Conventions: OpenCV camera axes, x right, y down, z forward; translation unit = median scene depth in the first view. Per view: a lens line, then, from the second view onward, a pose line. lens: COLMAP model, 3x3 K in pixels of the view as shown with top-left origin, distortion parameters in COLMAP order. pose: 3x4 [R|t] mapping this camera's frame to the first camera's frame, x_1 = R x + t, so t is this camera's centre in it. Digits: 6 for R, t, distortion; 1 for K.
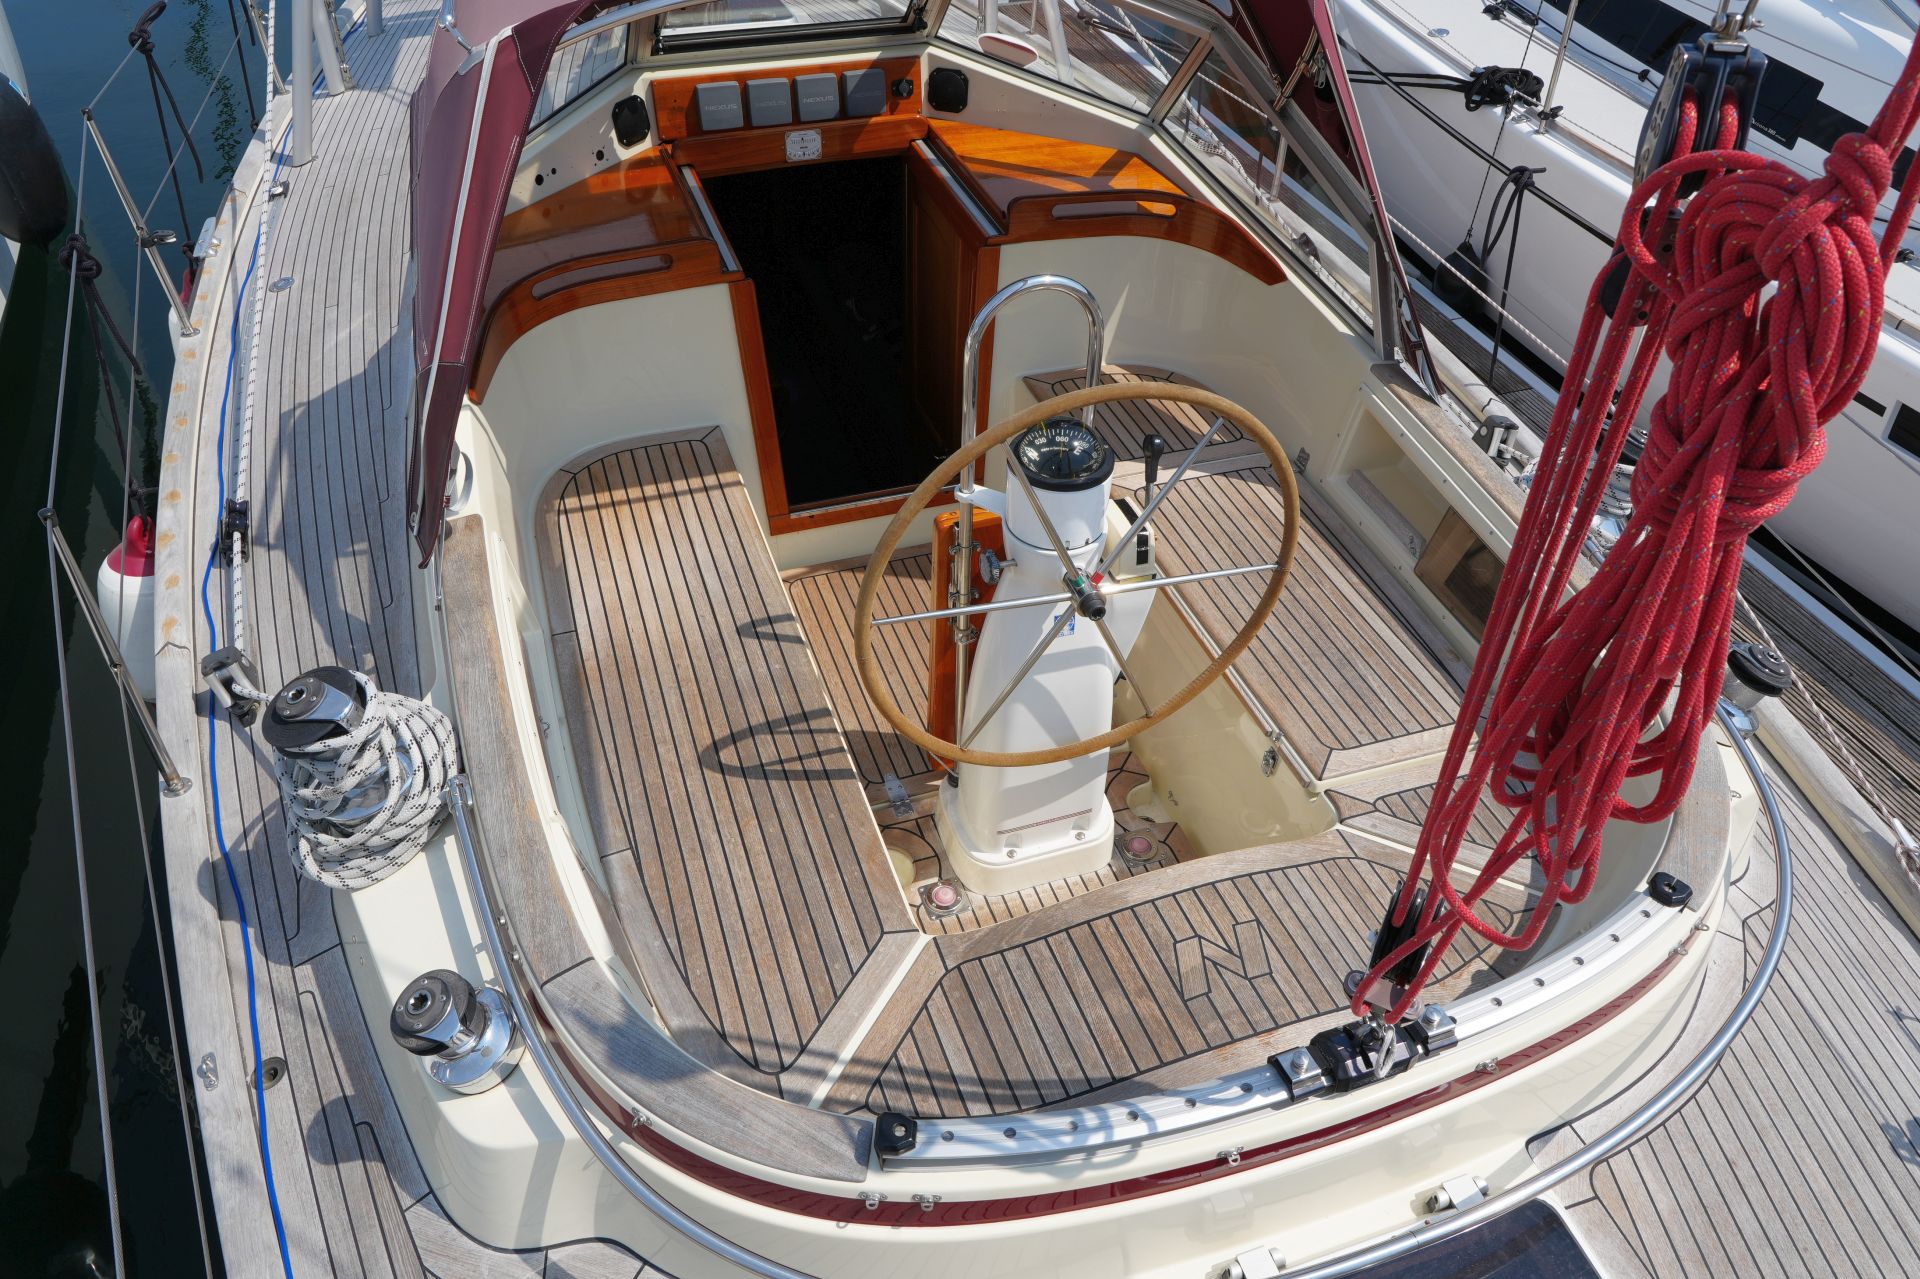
lens RADIAL K [[1326.3, 0, 960.0], [0, 1326.3, 639.5], [0, 0, 1]] dist [0.020433, -0.002335]
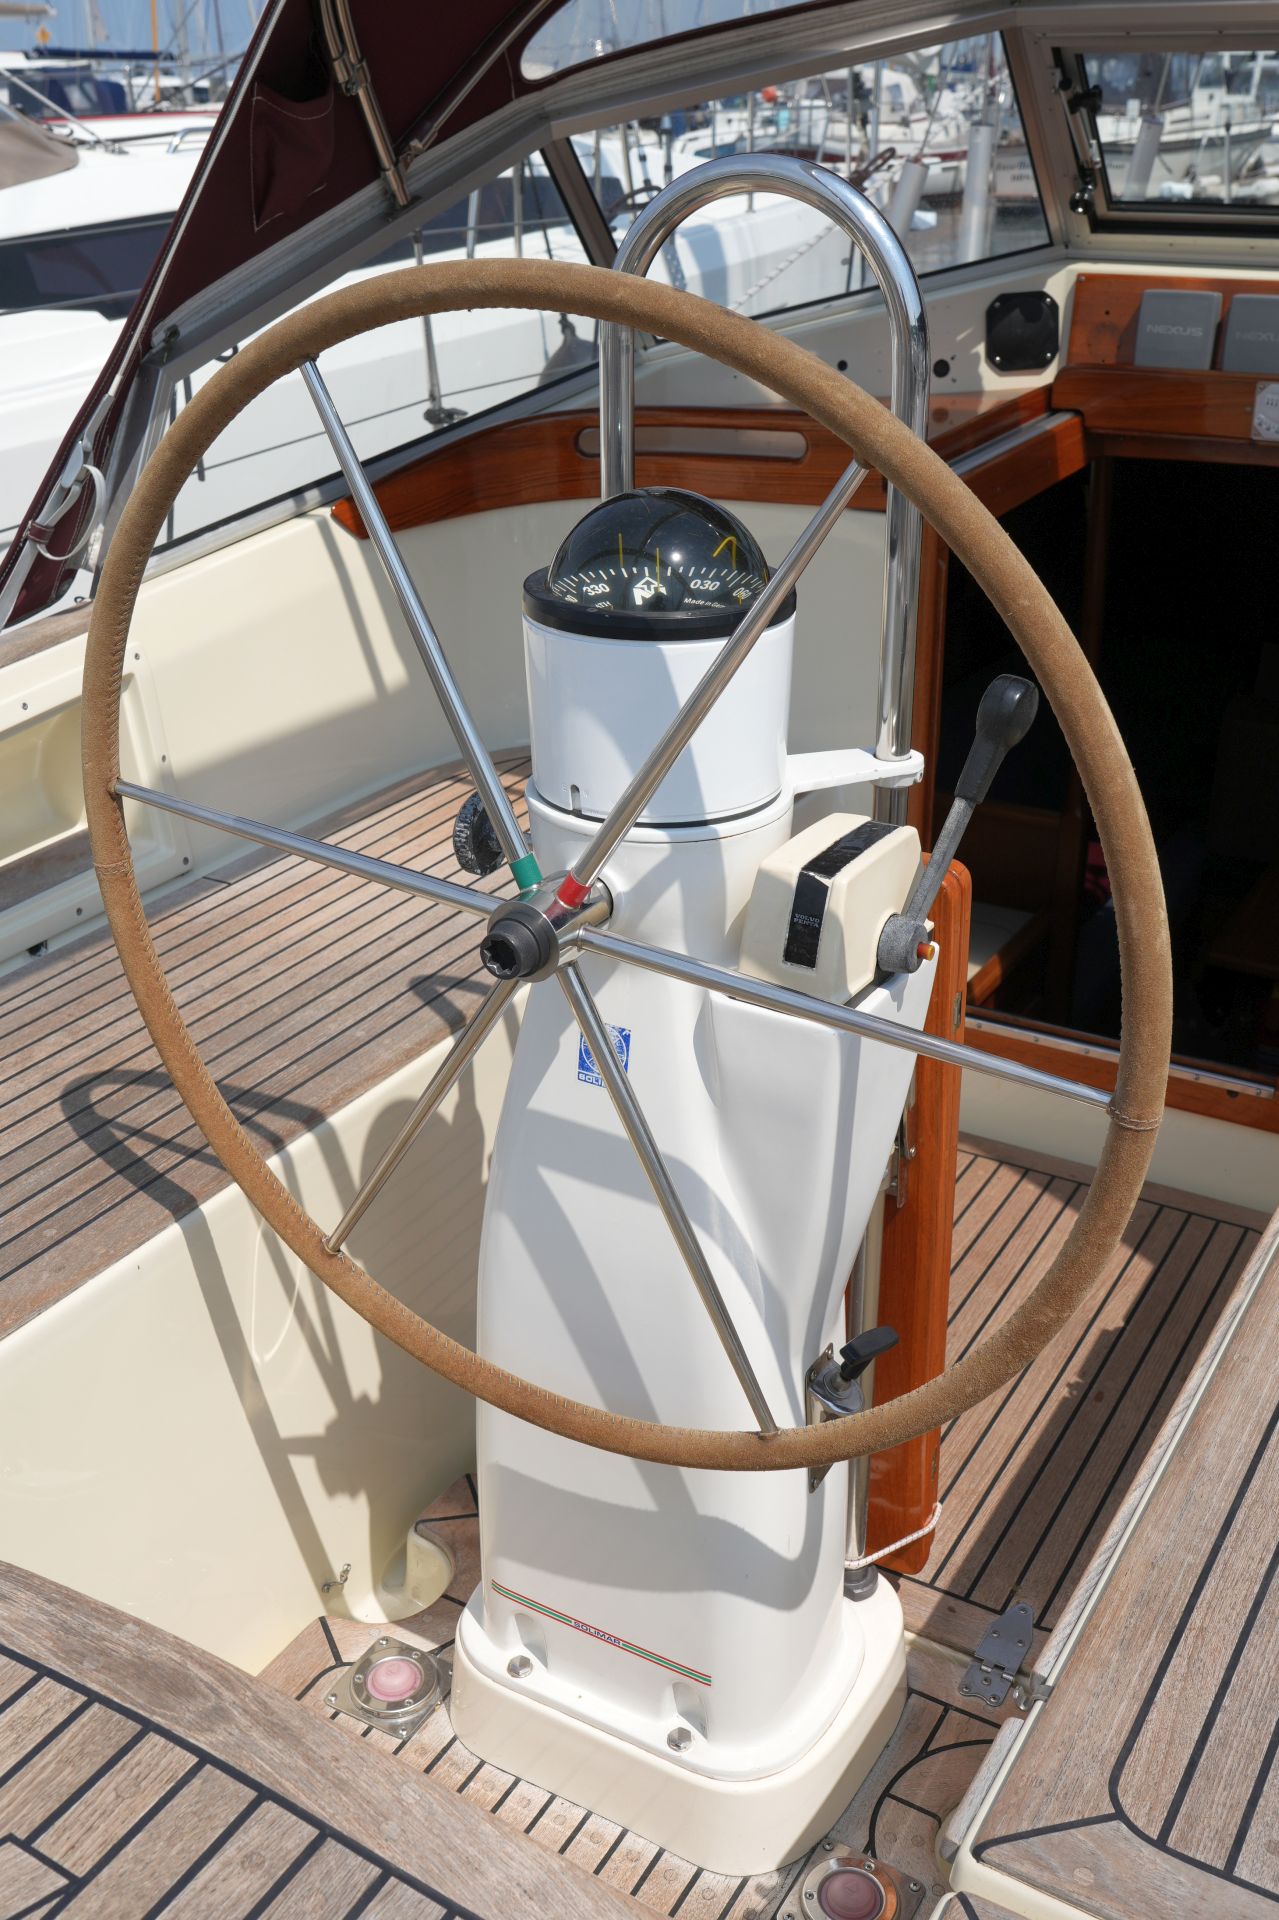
lens RADIAL K [[1922.5, 0, 639.5], [0, 1922.5, 960.0], [0, 0, 1]] dist [0.001042, -0.002010]
pose [[0.658798, 0.308643, -0.686094, 0.517433], [-0.491674, 0.866897, -0.082134, 0.006557], [0.569423, 0.391445, 0.722862, 0.667158]]
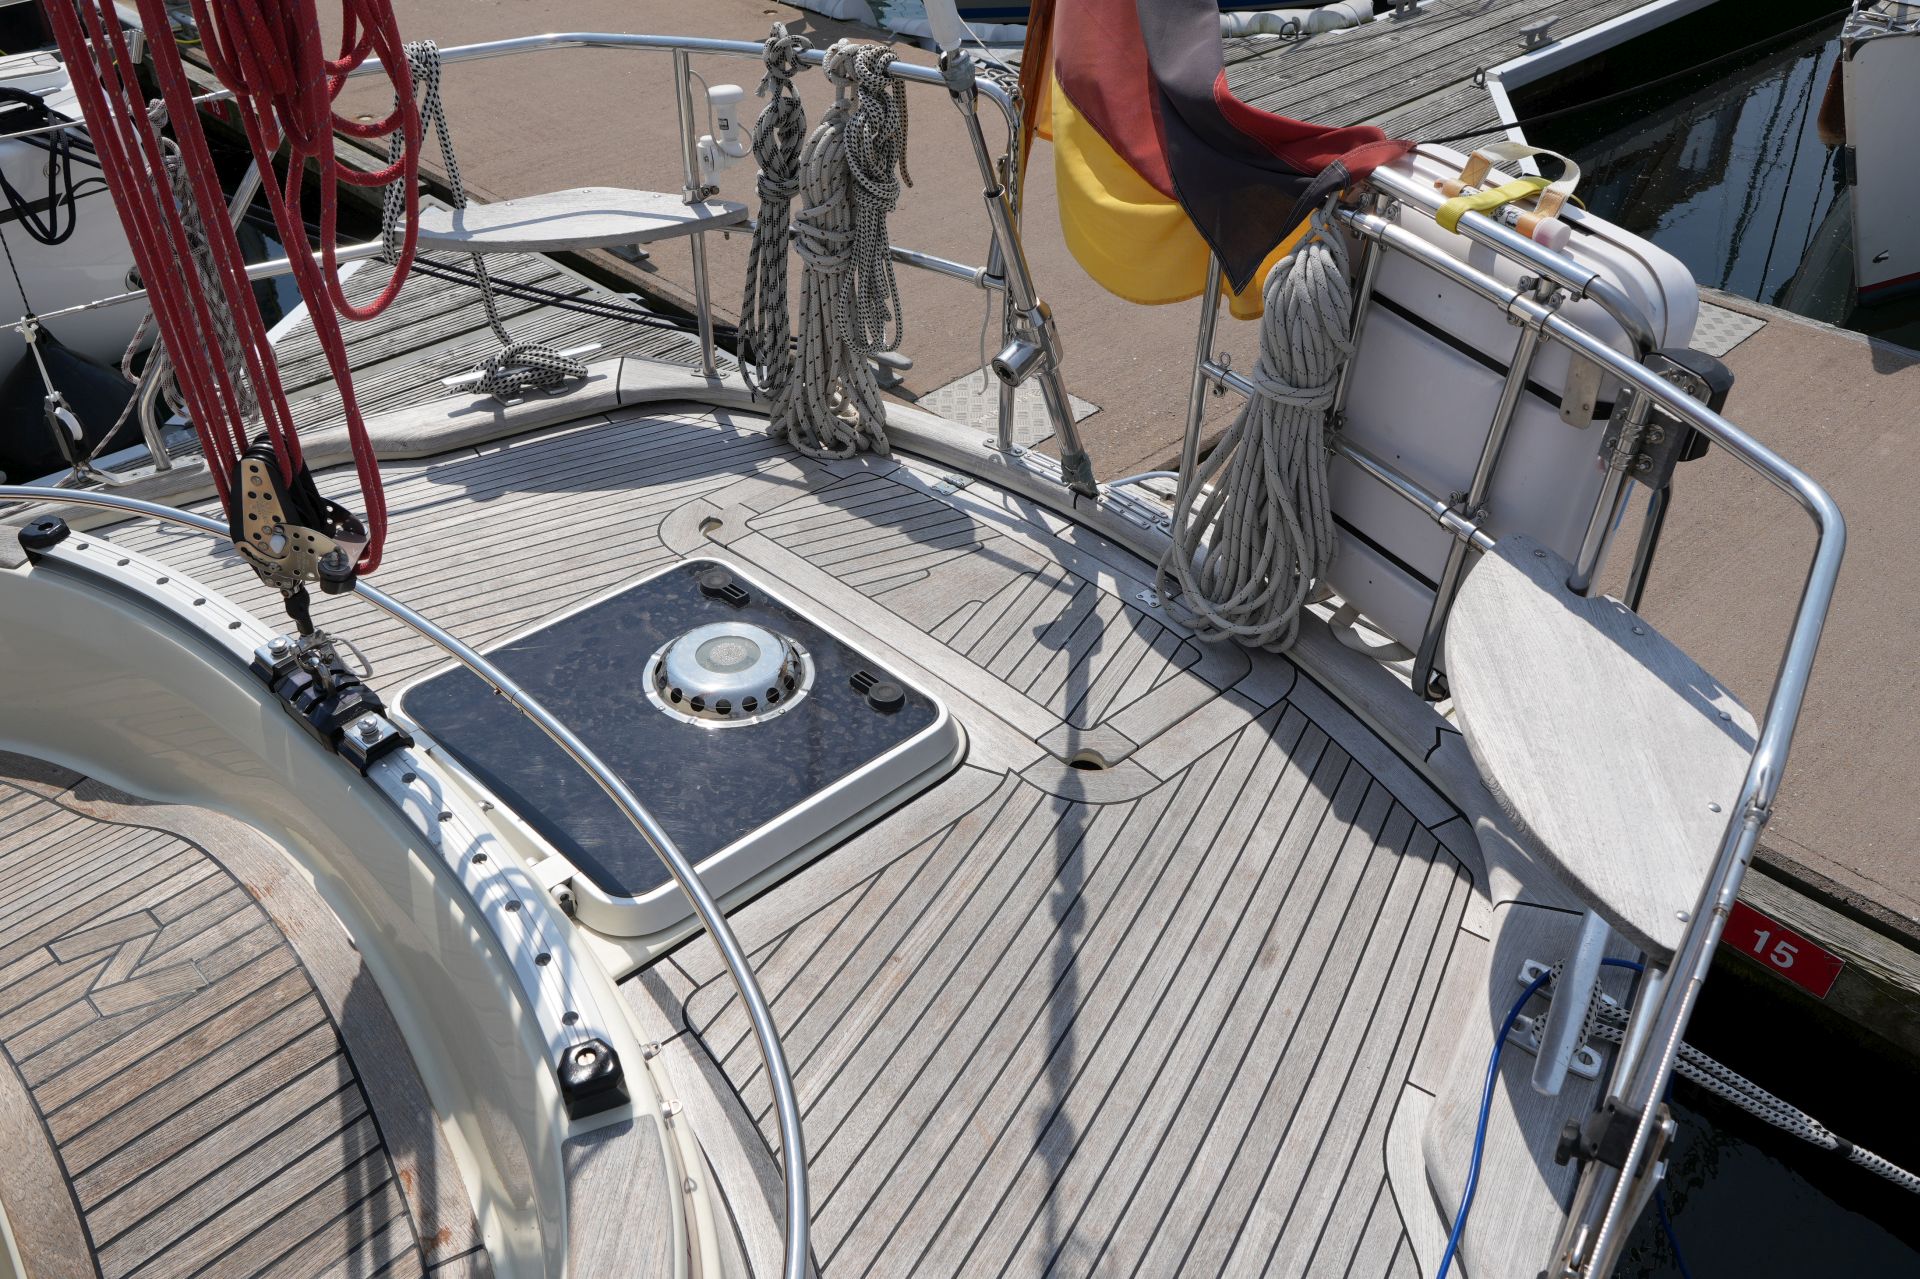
lens RADIAL K [[1616.0, 0, 960.0], [0, 1616.0, 639.5], [0, 0, 1]] dist [-0.002861, -0.003239]
pose [[-0.447472, -0.546658, 0.707767, -0.469753], [0.573356, 0.432002, 0.696159, -0.157395], [-0.686318, 0.717314, 0.120121, 0.460173]]
